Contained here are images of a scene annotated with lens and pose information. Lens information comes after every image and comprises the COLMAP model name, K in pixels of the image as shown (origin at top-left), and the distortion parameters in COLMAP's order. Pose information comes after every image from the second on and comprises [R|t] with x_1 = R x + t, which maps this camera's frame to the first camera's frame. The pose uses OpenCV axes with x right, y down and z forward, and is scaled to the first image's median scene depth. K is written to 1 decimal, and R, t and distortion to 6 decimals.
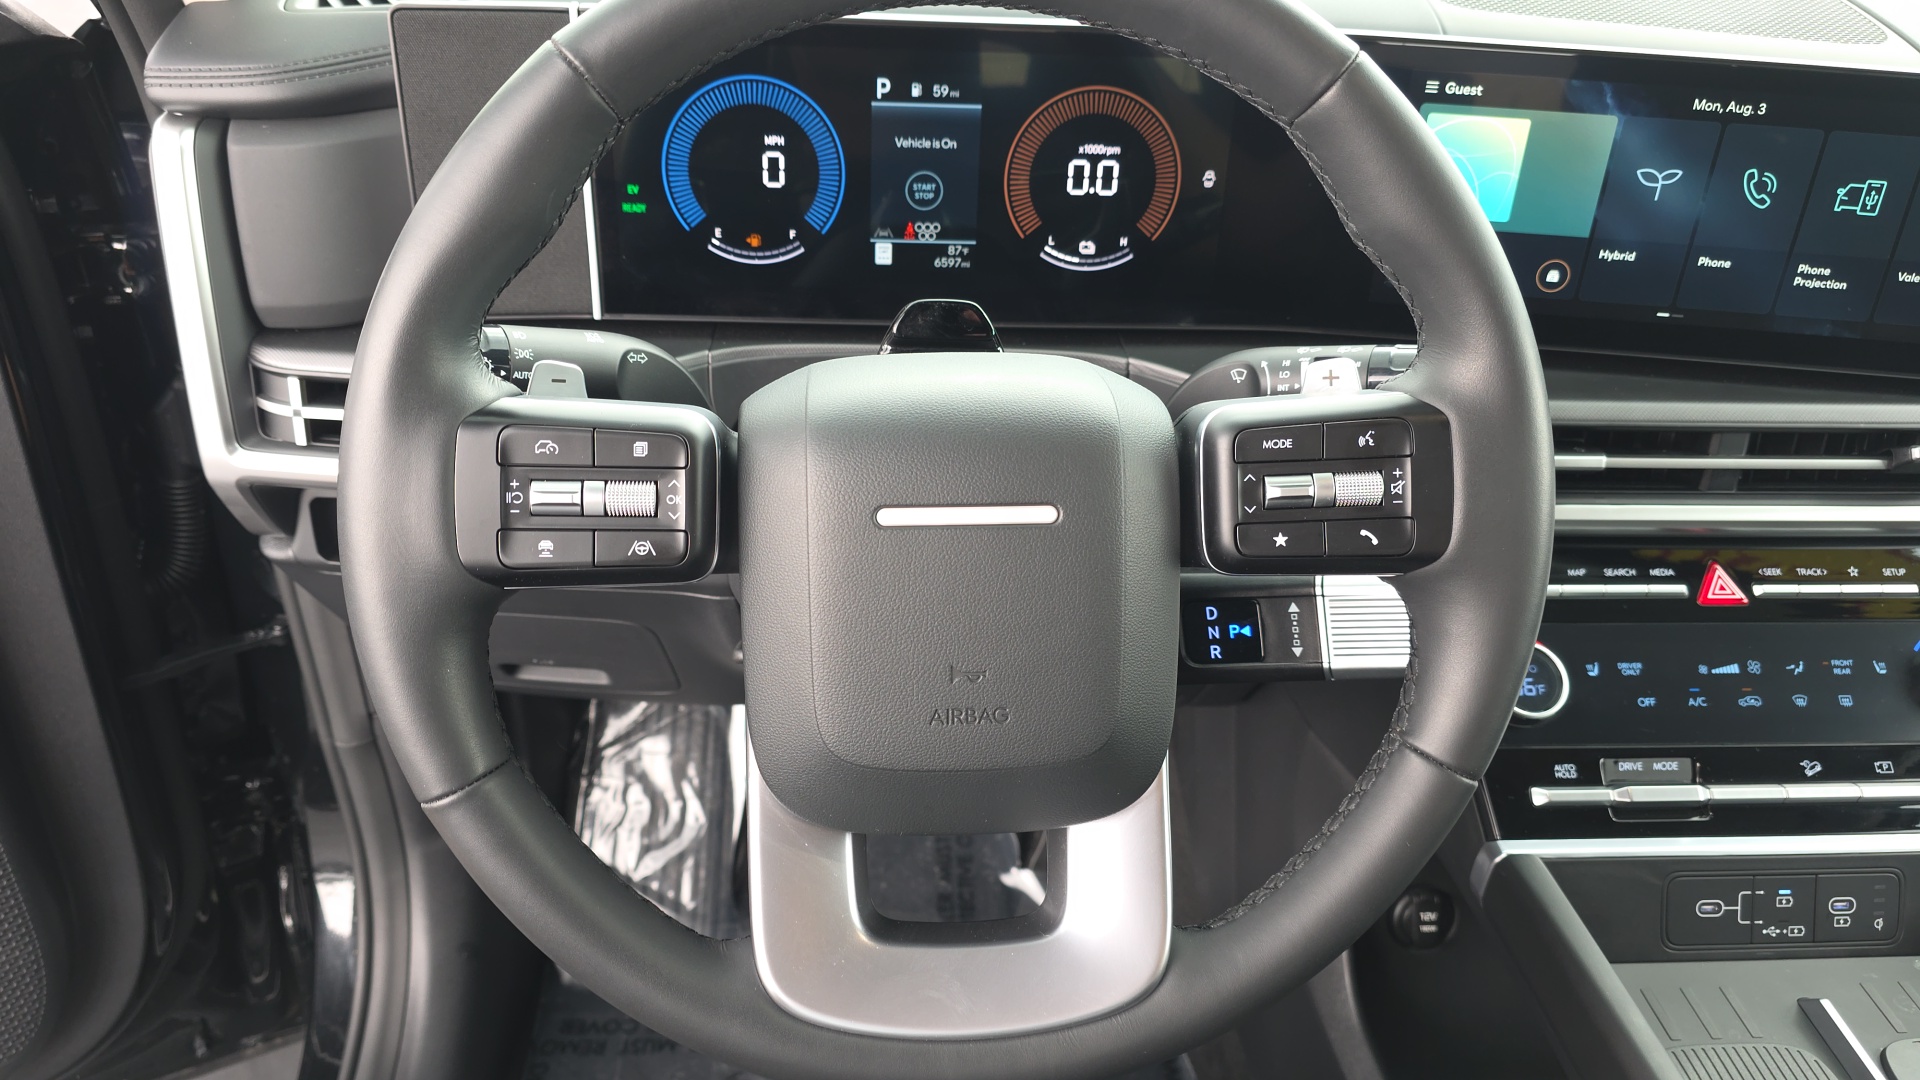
lens RADIAL K [[1304.6, 0, 960.0], [0, 1304.6, 540.0], [0, 0, 1]] dist [0.051030, -0.061402]
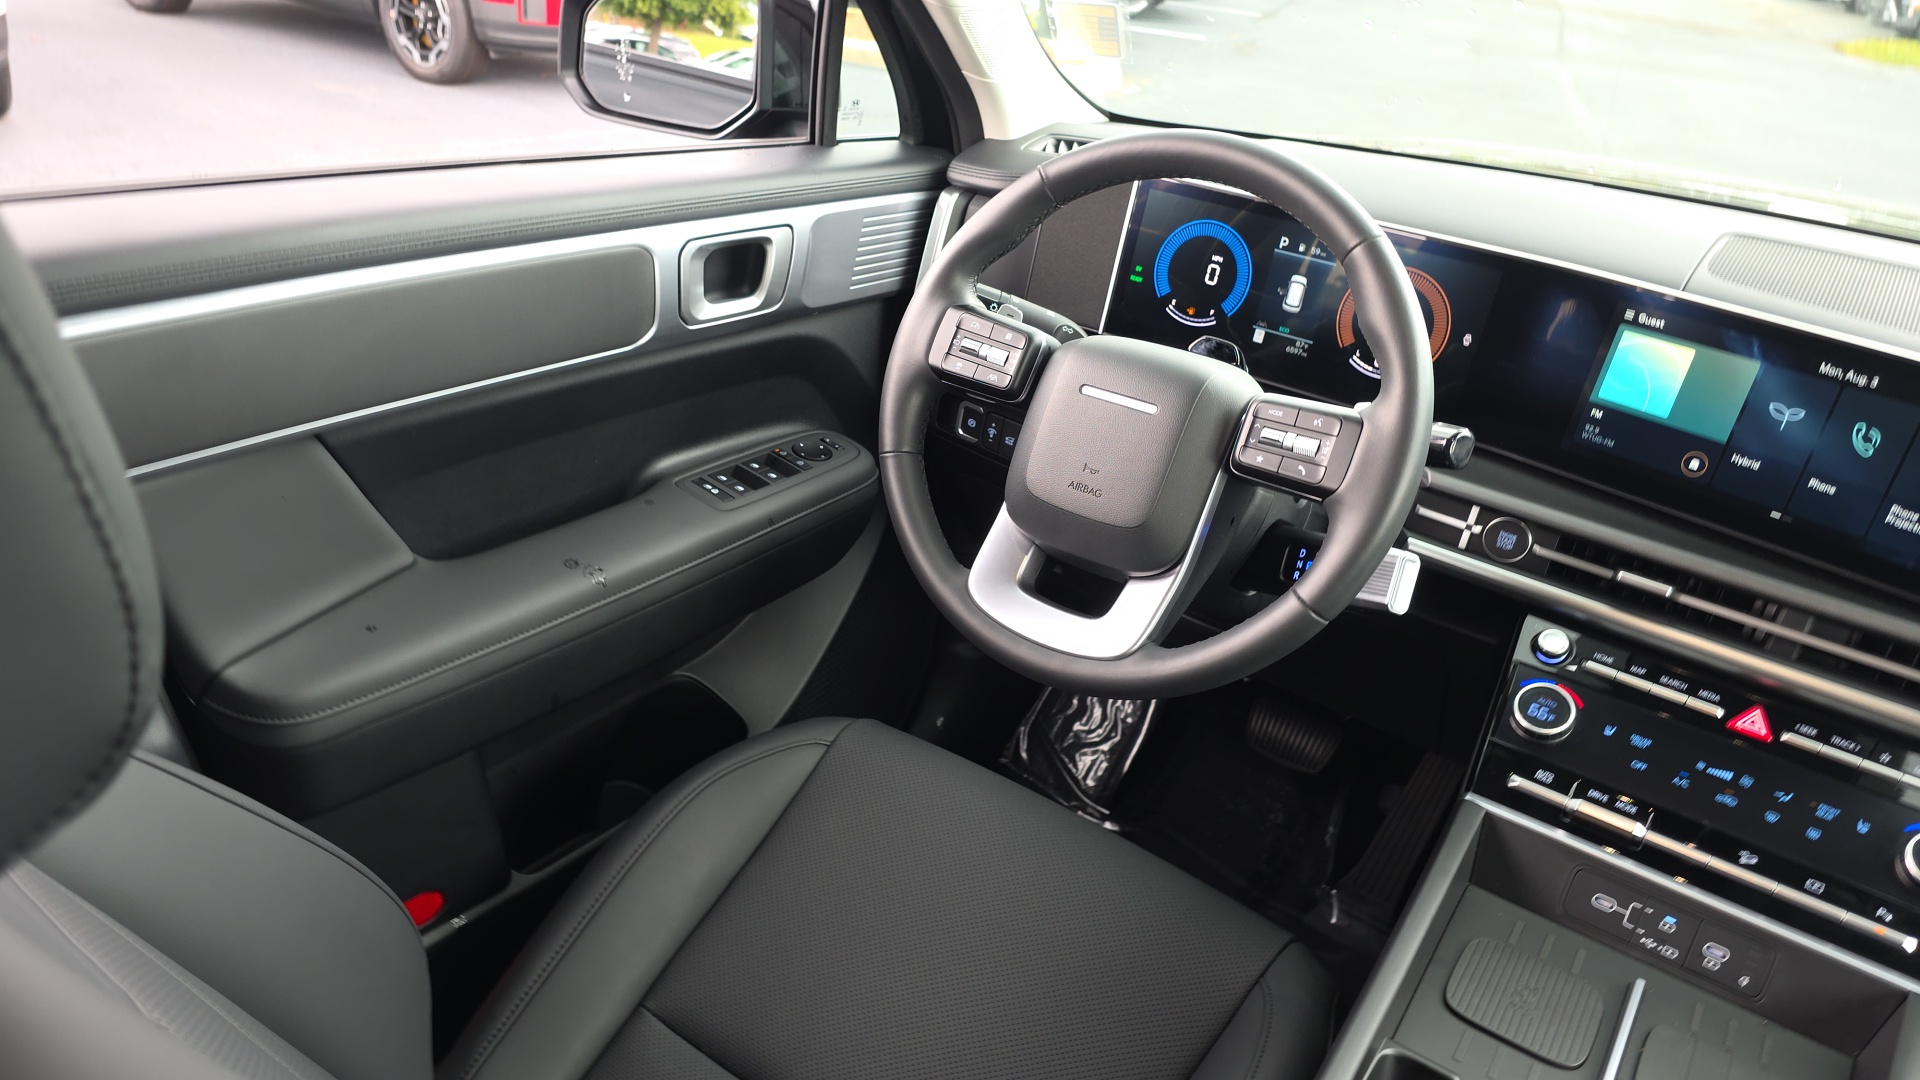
lens RADIAL K [[1320.7, 0, 926.2], [0, 1320.7, 542.8], [0, 0, 1]] dist [0.069340, -0.068622]
pose [[0.773342, 0.319951, -0.547333, 0.649535], [-0.393347, 0.919205, -0.018437, 0.231845], [0.497212, 0.229550, 0.836712, -0.598651]]
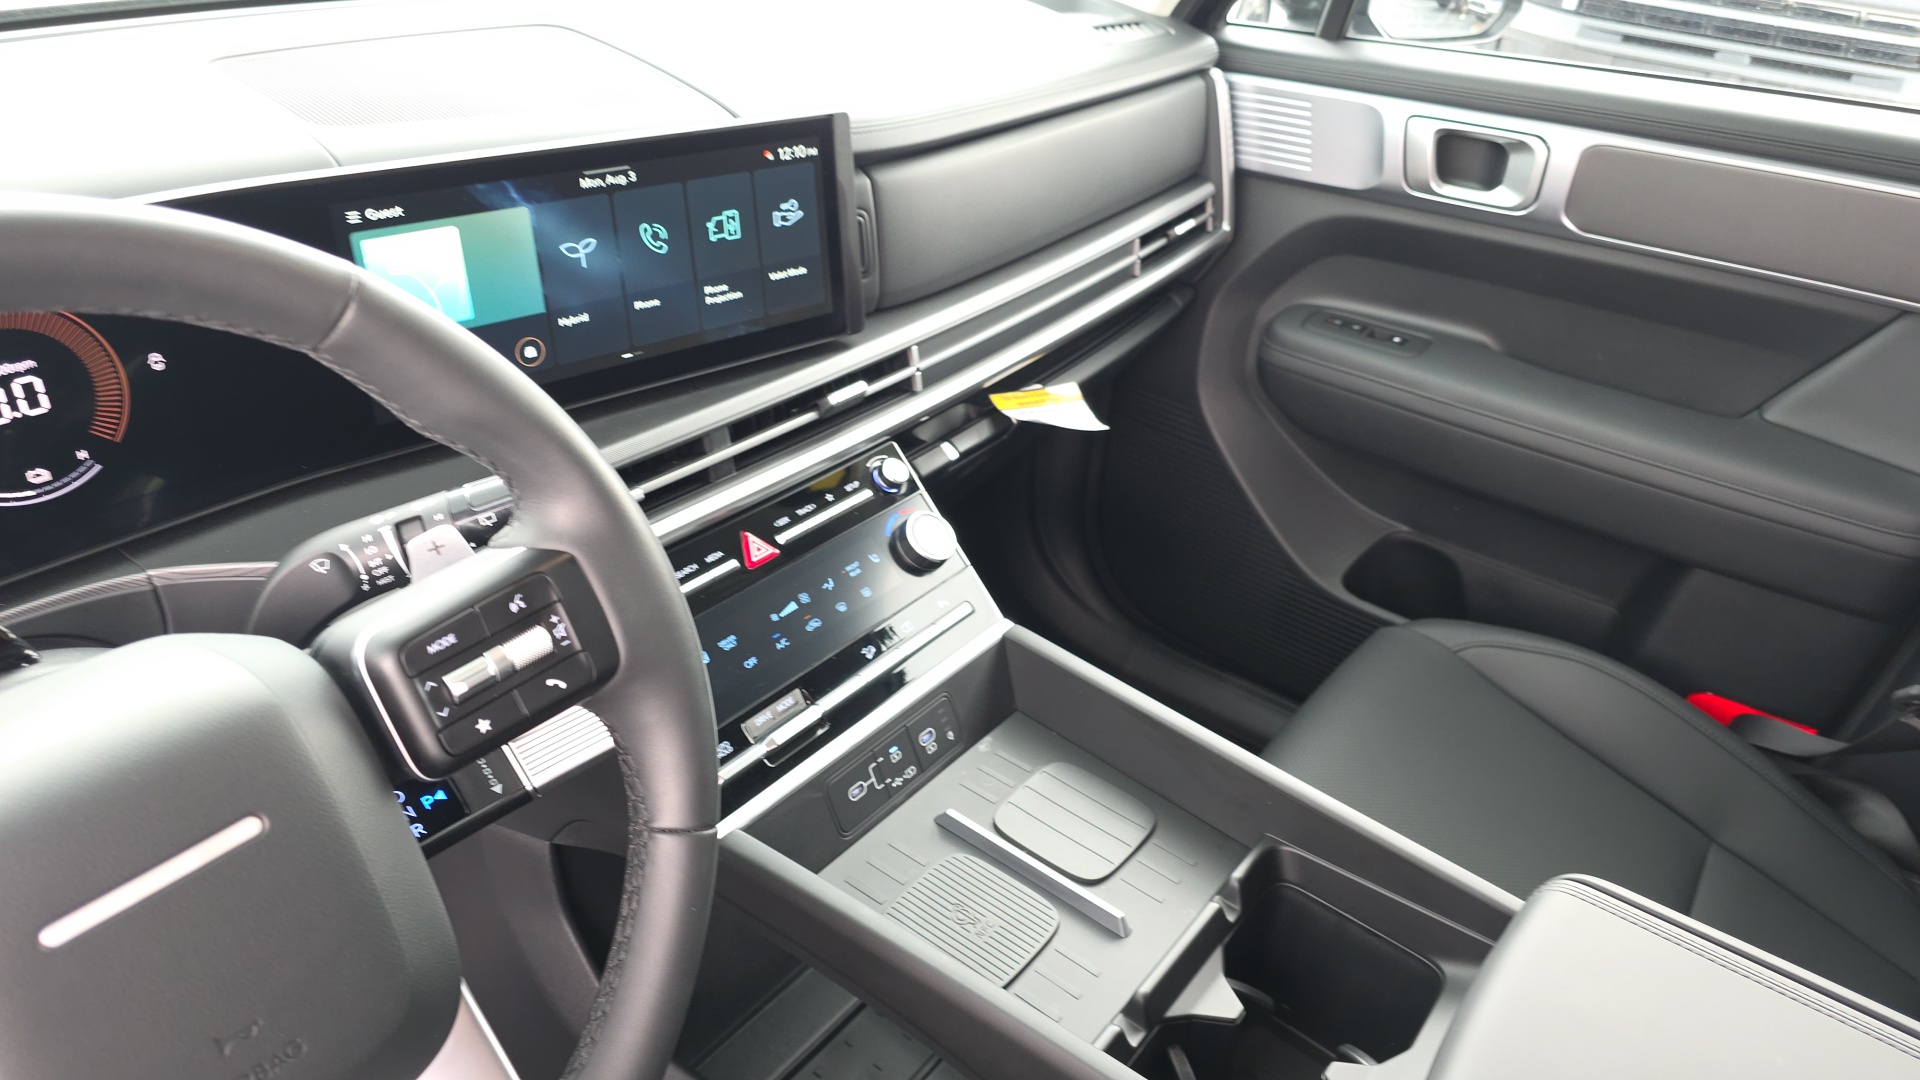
lens RADIAL K [[1291.8, 0, 978.0], [0, 1291.8, 508.0], [0, 0, 1]] dist [0.053961, -0.074463]
pose [[0.649863, -0.368925, 0.664510, -0.079033], [0.367996, 0.917712, 0.149614, -0.109612], [-0.665025, 0.147308, 0.732149, -0.025518]]
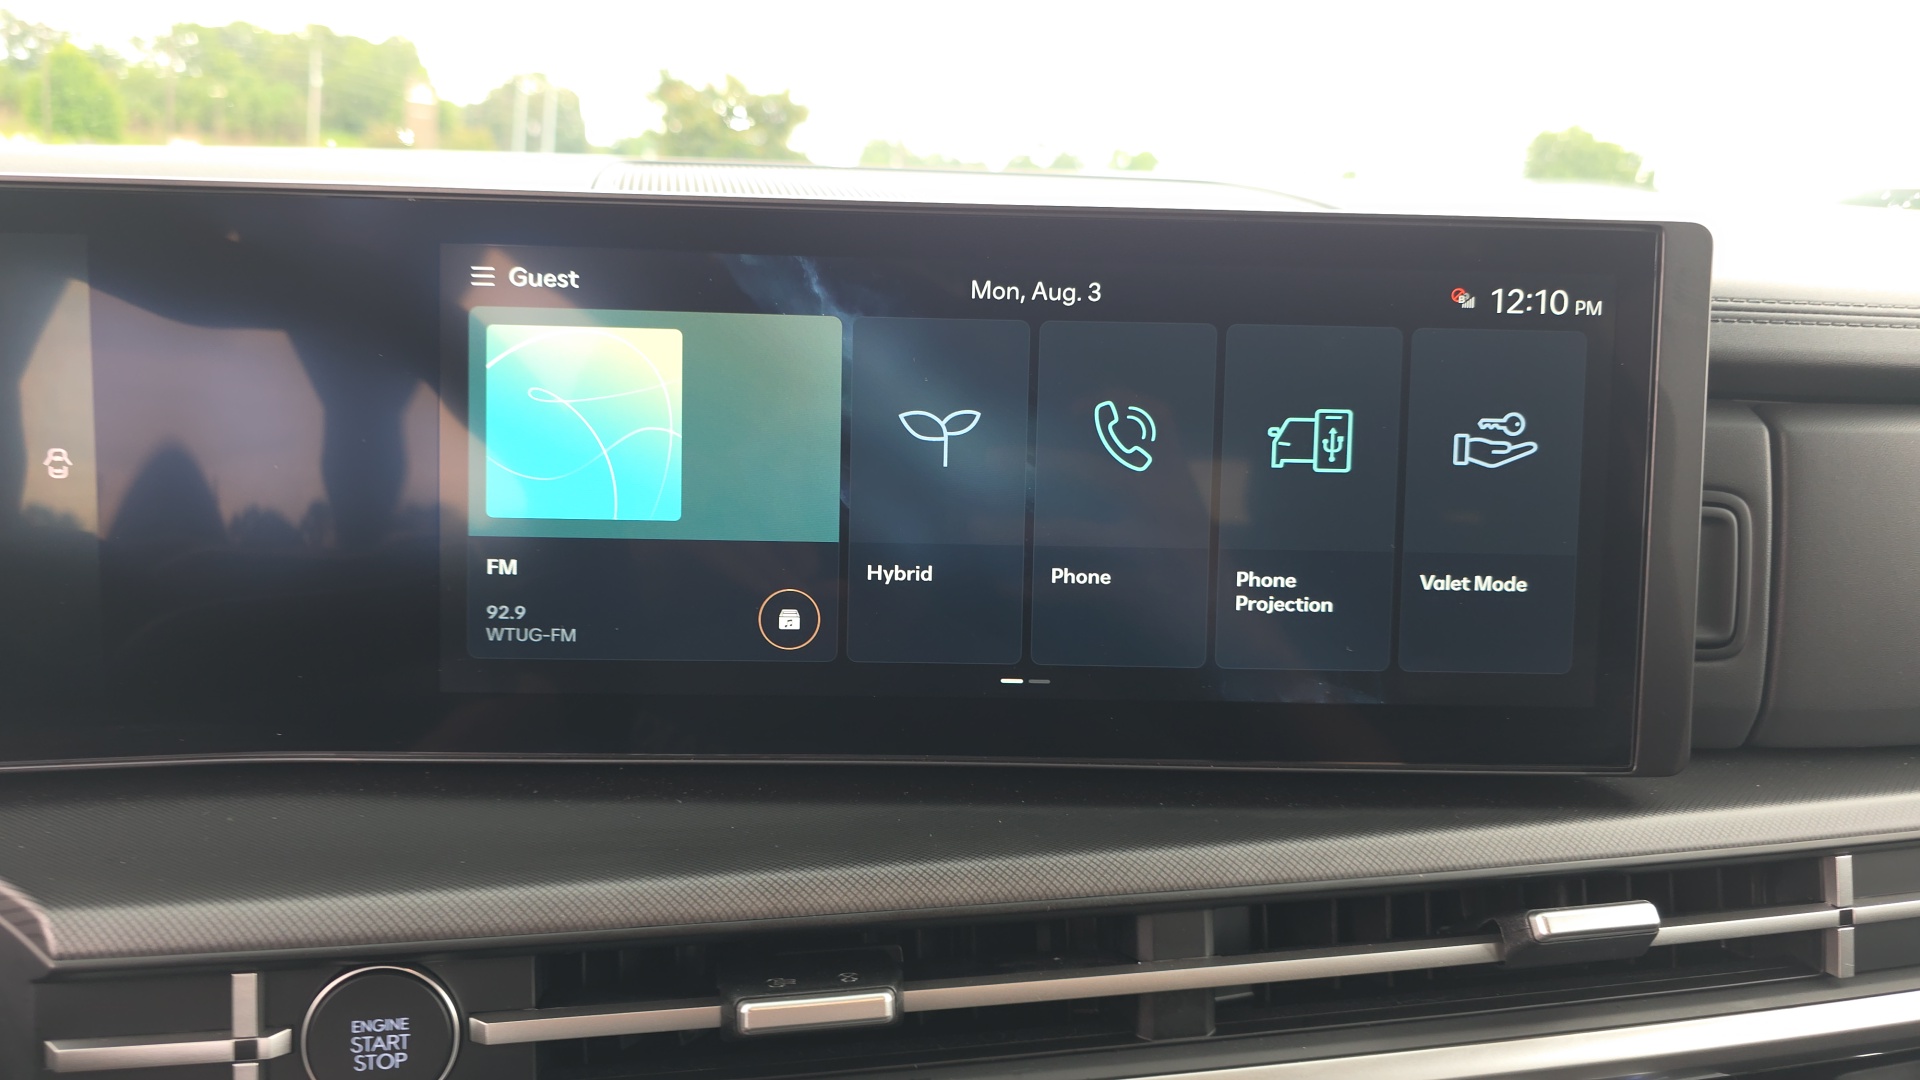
lens RADIAL K [[1319.8, 0, 930.6], [0, 1319.8, 543.5], [0, 0, 1]] dist [0.054075, -0.085306]
pose [[0.992078, -0.047741, 0.116199, 0.464173], [0.084588, 0.937725, -0.336922, -0.053092], [-0.092878, 0.344082, 0.934335, 0.524957]]
